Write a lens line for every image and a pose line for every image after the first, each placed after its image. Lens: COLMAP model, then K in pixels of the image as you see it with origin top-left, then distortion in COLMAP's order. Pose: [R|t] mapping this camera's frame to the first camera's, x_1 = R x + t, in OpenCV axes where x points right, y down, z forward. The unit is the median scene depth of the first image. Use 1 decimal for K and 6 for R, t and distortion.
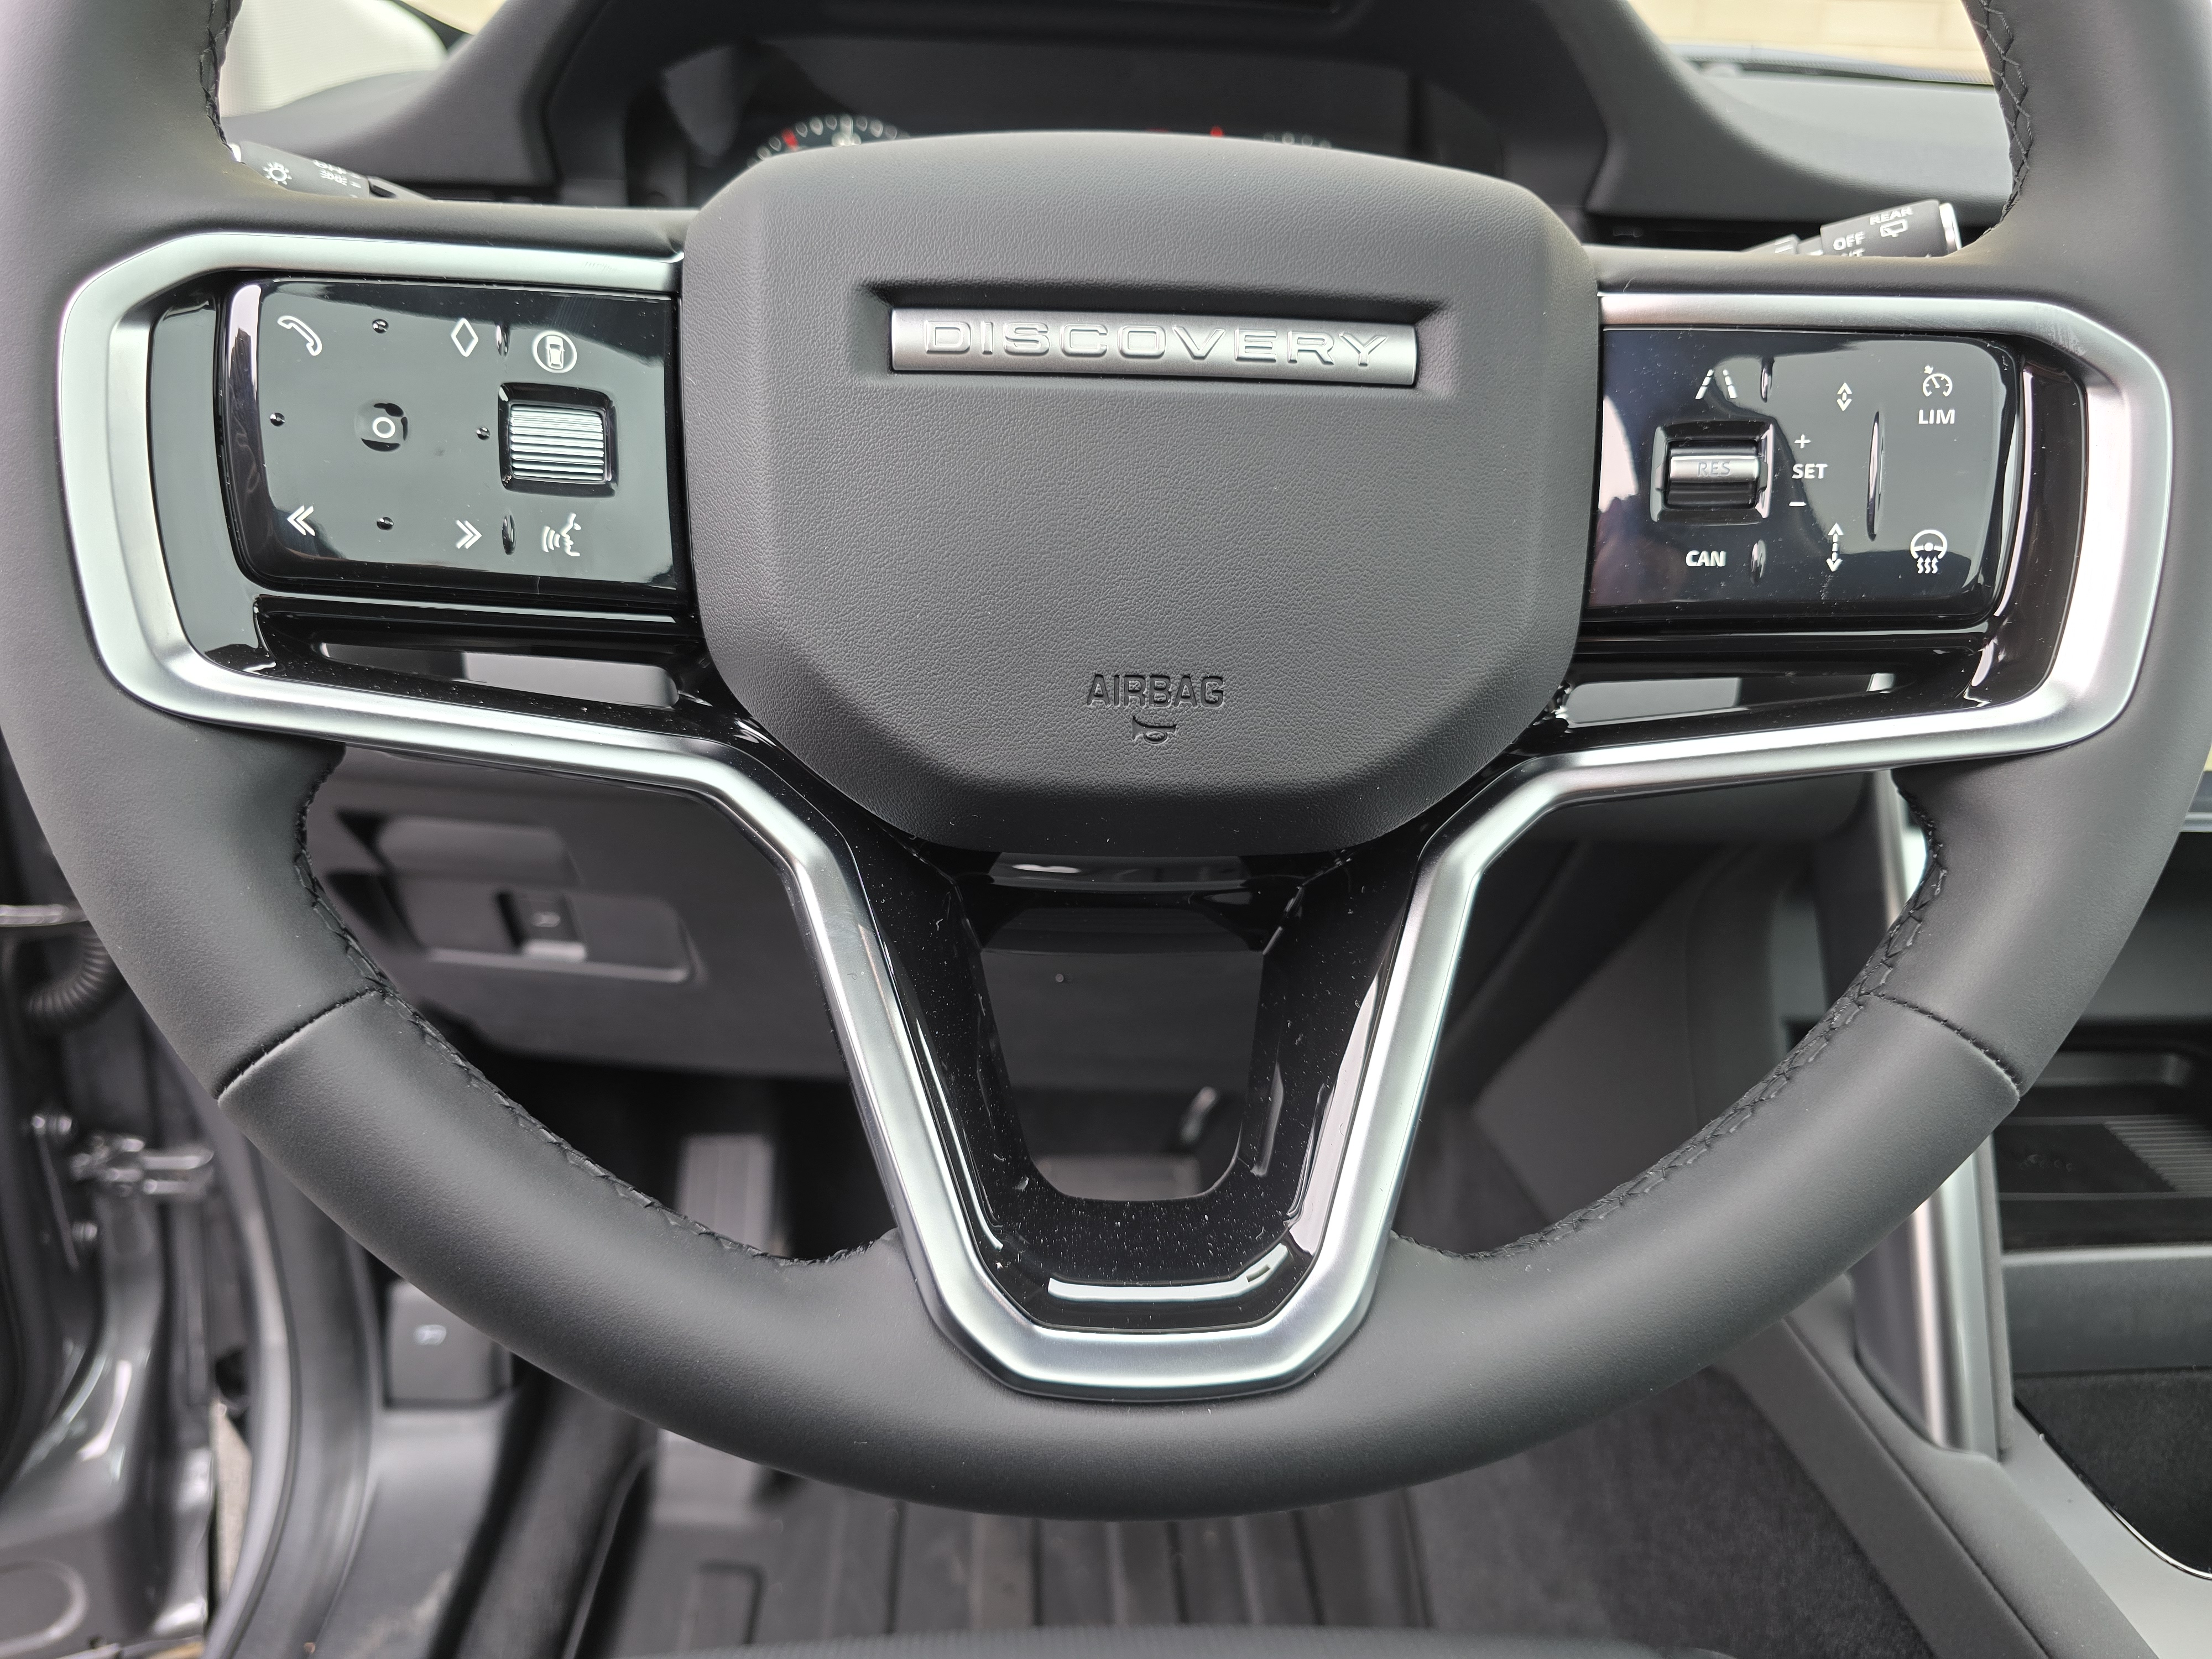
lens RADIAL K [[1500.3, 0, 1115.4], [0, 1500.3, 825.4], [0, 0, 1]] dist [0.044631, -0.035425]
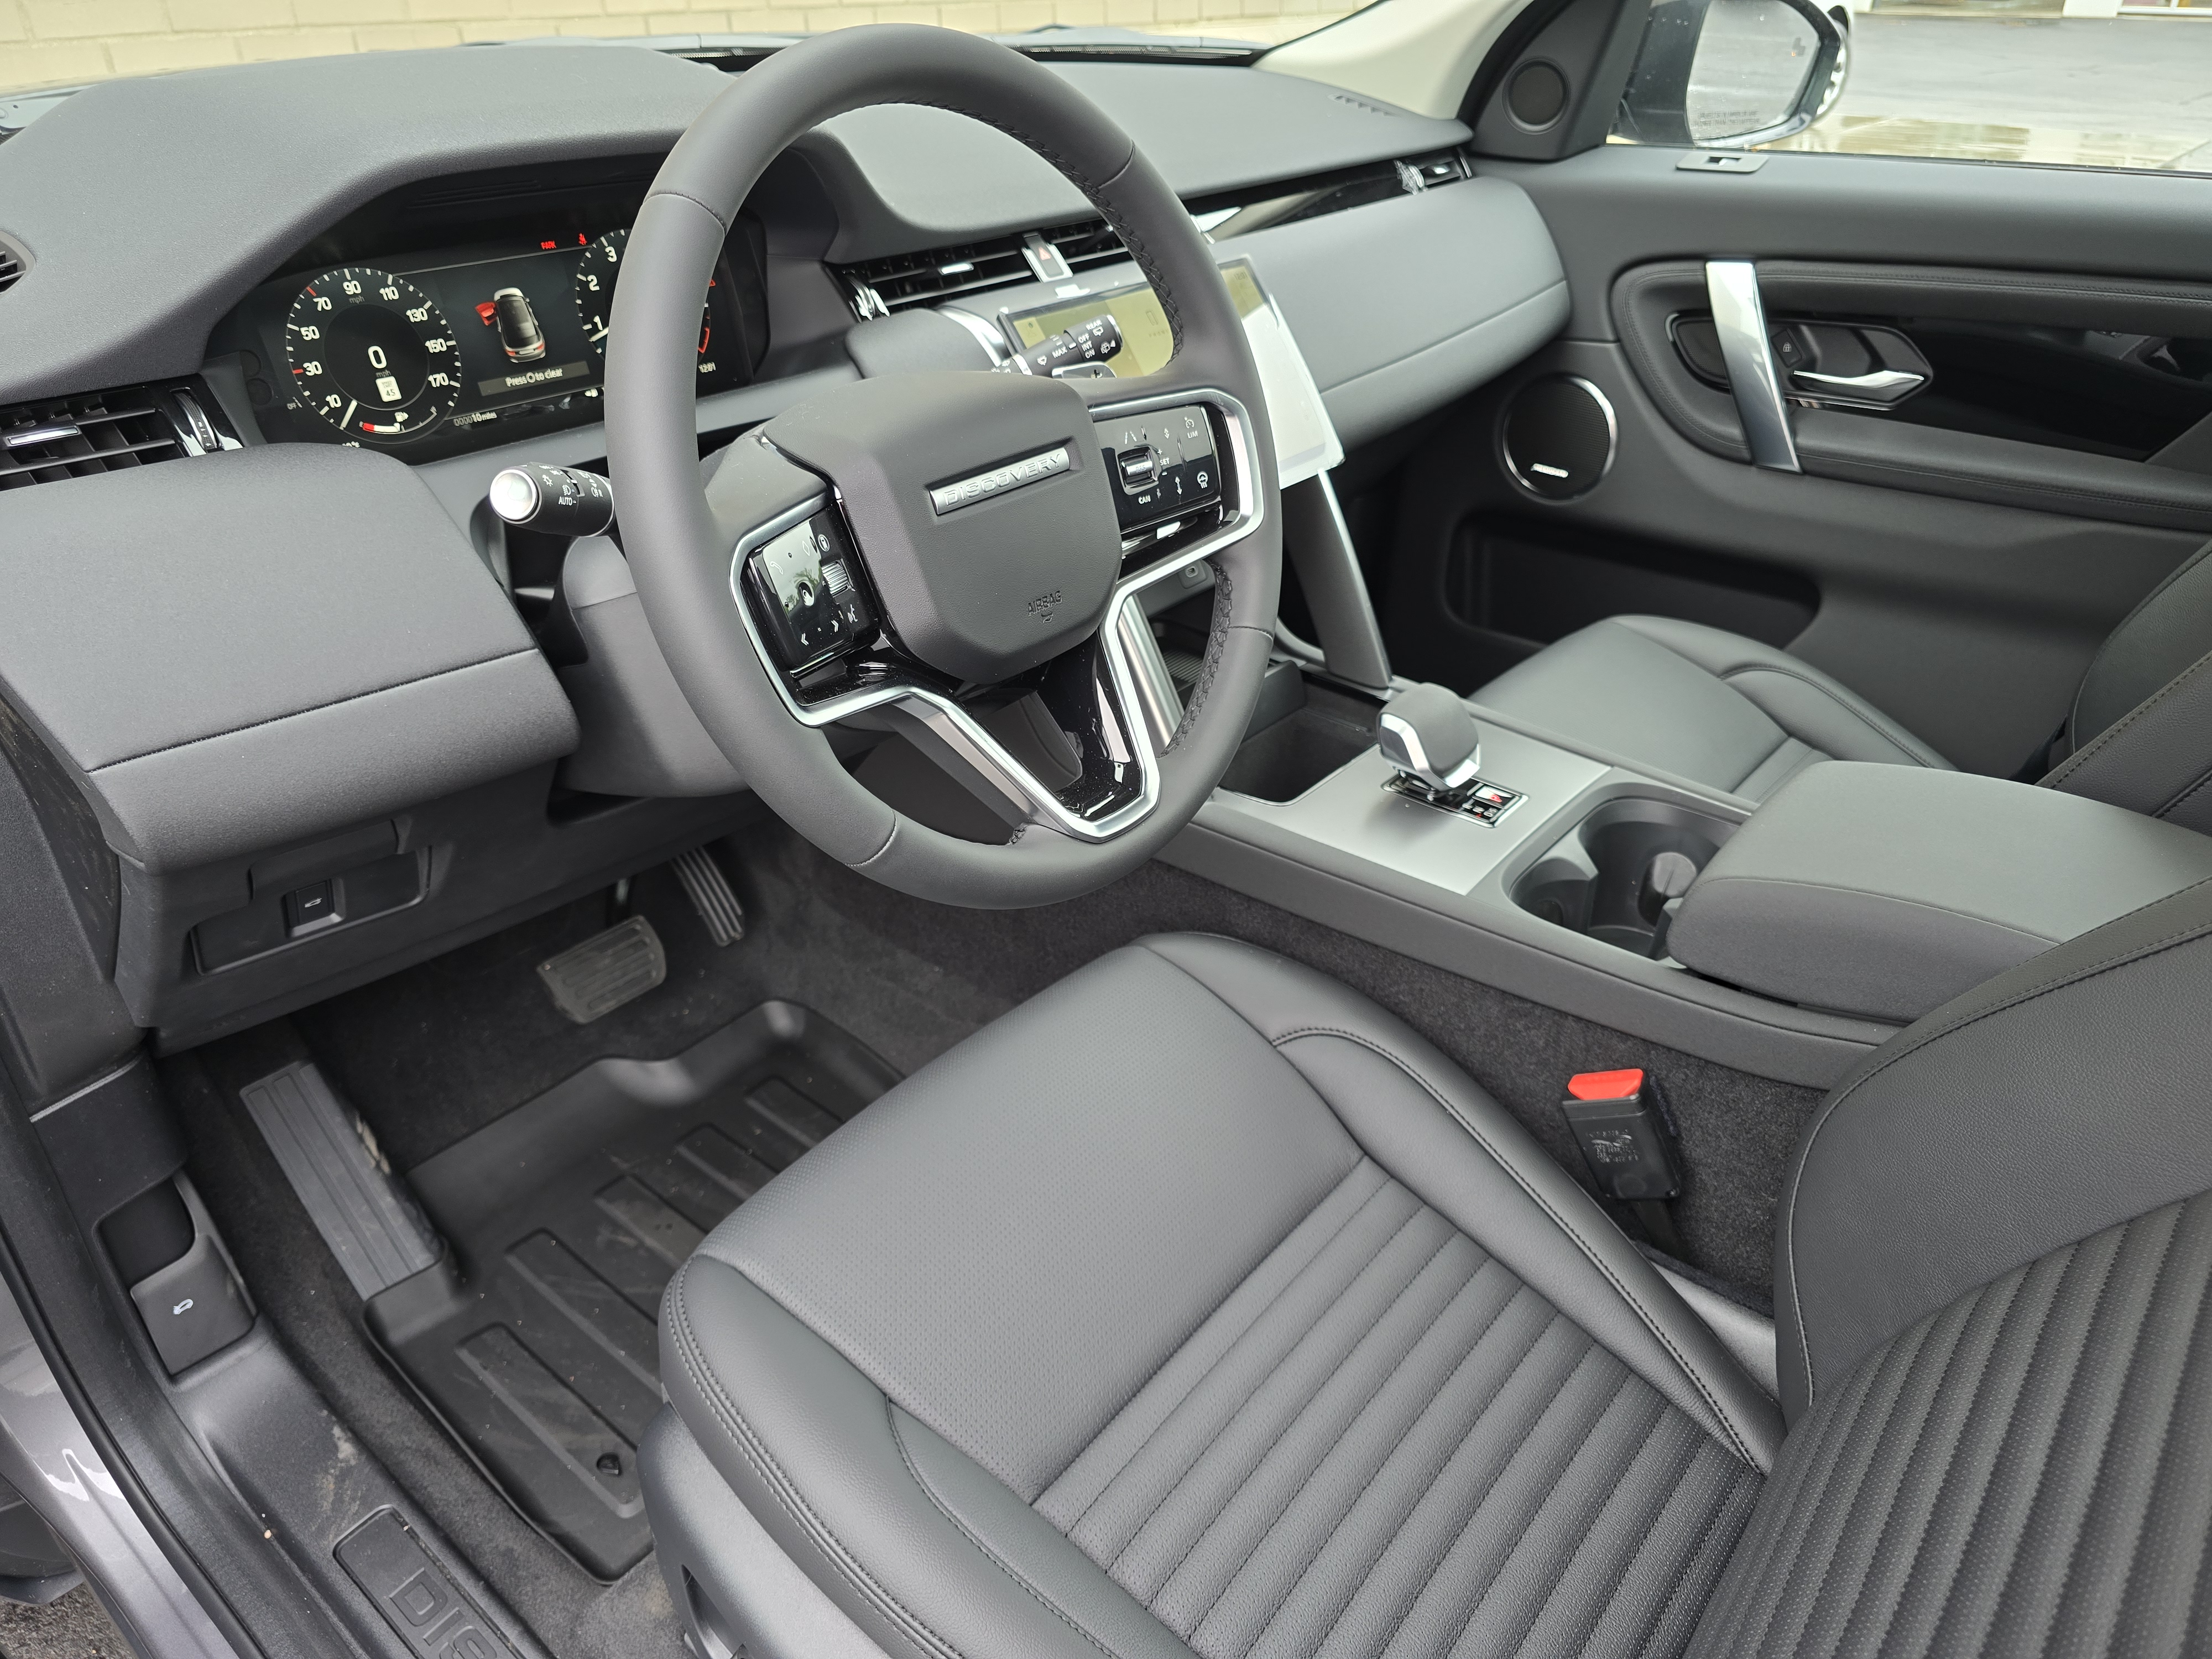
lens RADIAL K [[1500.3, 0, 1098.4], [0, 1500.3, 827.8], [0, 0, 1]] dist [0.044631, -0.035425]
pose [[0.686763, -0.393474, 0.611175, -1.674037], [0.276796, 0.919034, 0.280644, -0.435252], [-0.672116, -0.023565, 0.740071, -1.066336]]
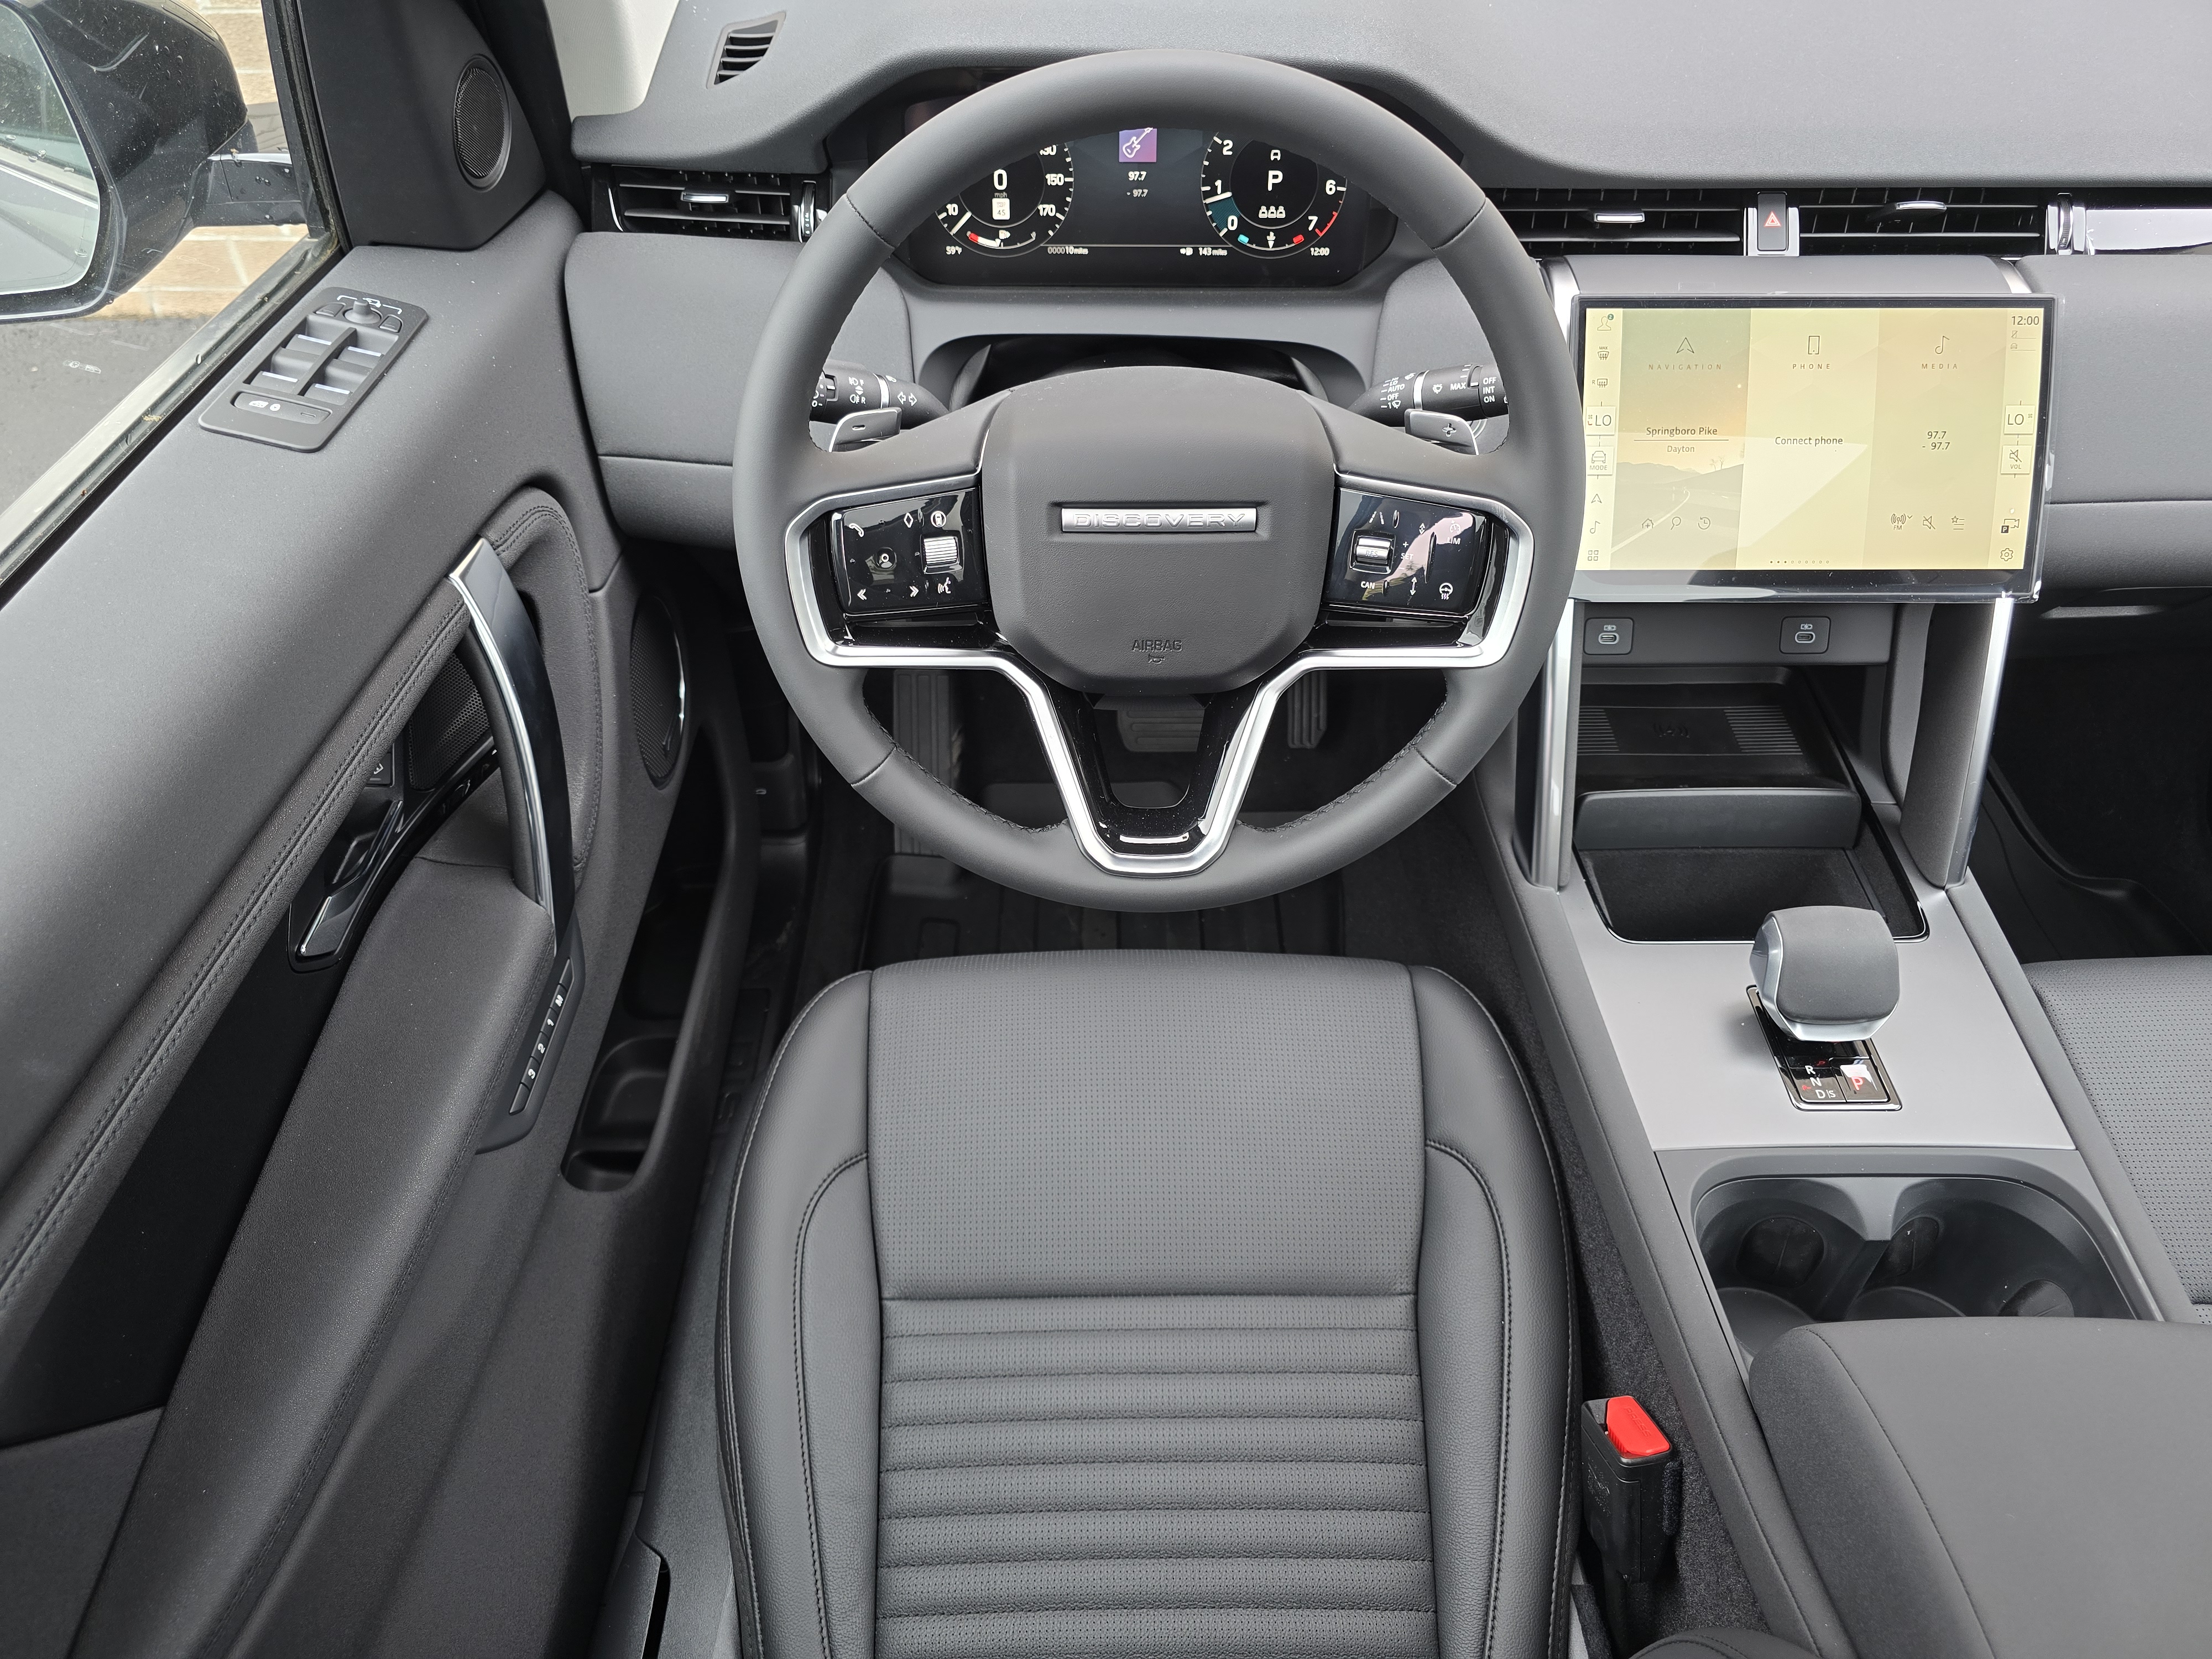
lens RADIAL K [[1500.3, 0, 1091.3], [0, 1500.3, 823.8], [0, 0, 1]] dist [0.044631, -0.035425]
pose [[0.998157, 0.019463, -0.057474, 0.069200], [0.003536, 0.926900, 0.375291, -0.792430], [0.060577, -0.374803, 0.925123, -1.641991]]
